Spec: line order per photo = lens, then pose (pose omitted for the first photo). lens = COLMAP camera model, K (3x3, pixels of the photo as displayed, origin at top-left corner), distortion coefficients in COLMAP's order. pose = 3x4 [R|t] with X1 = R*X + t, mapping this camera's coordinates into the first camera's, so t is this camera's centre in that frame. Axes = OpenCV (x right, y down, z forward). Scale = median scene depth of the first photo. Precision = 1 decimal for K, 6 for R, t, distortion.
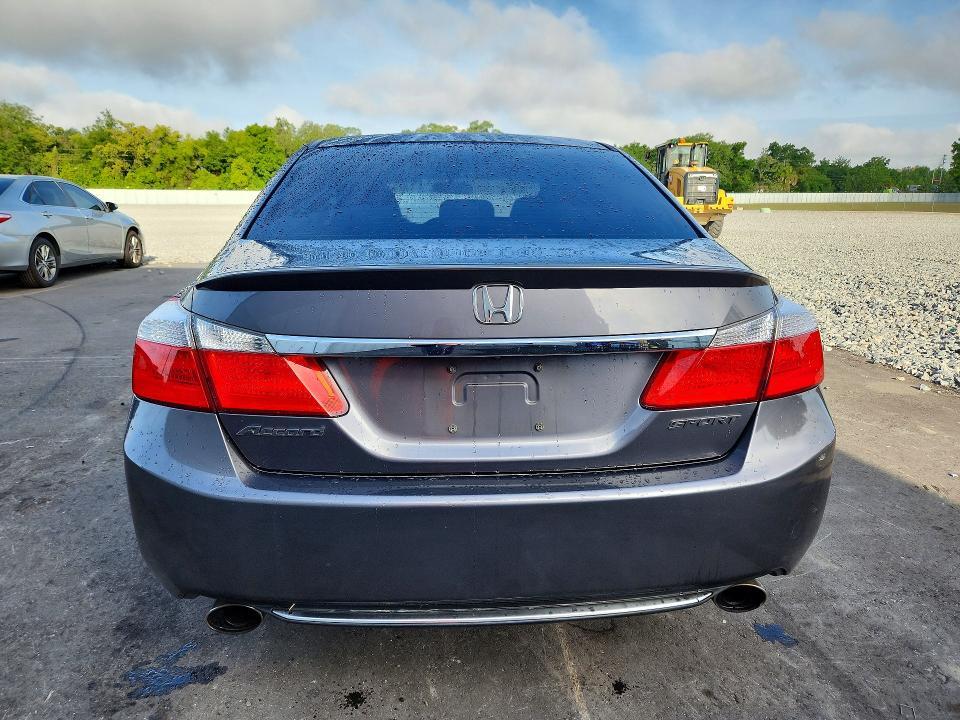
lens RADIAL K [[648.7, 0, 480.0], [0, 648.7, 360.0], [0, 0, 1]] dist [0.002959, -0.001437]
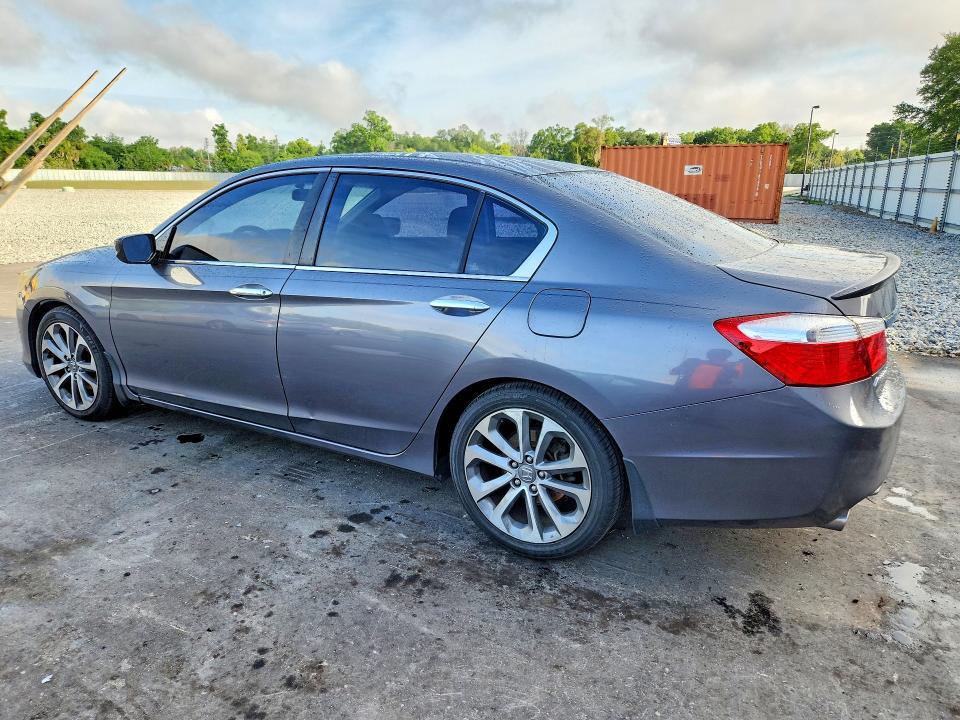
lens RADIAL K [[648.7, 0, 480.0], [0, 648.7, 360.0], [0, 0, 1]] dist [0.002959, -0.001437]
pose [[0.555087, -0.212238, 0.804260, -1.538211], [0.186313, 0.974057, 0.128455, -0.223550], [-0.810658, 0.078540, 0.580229, 0.625844]]
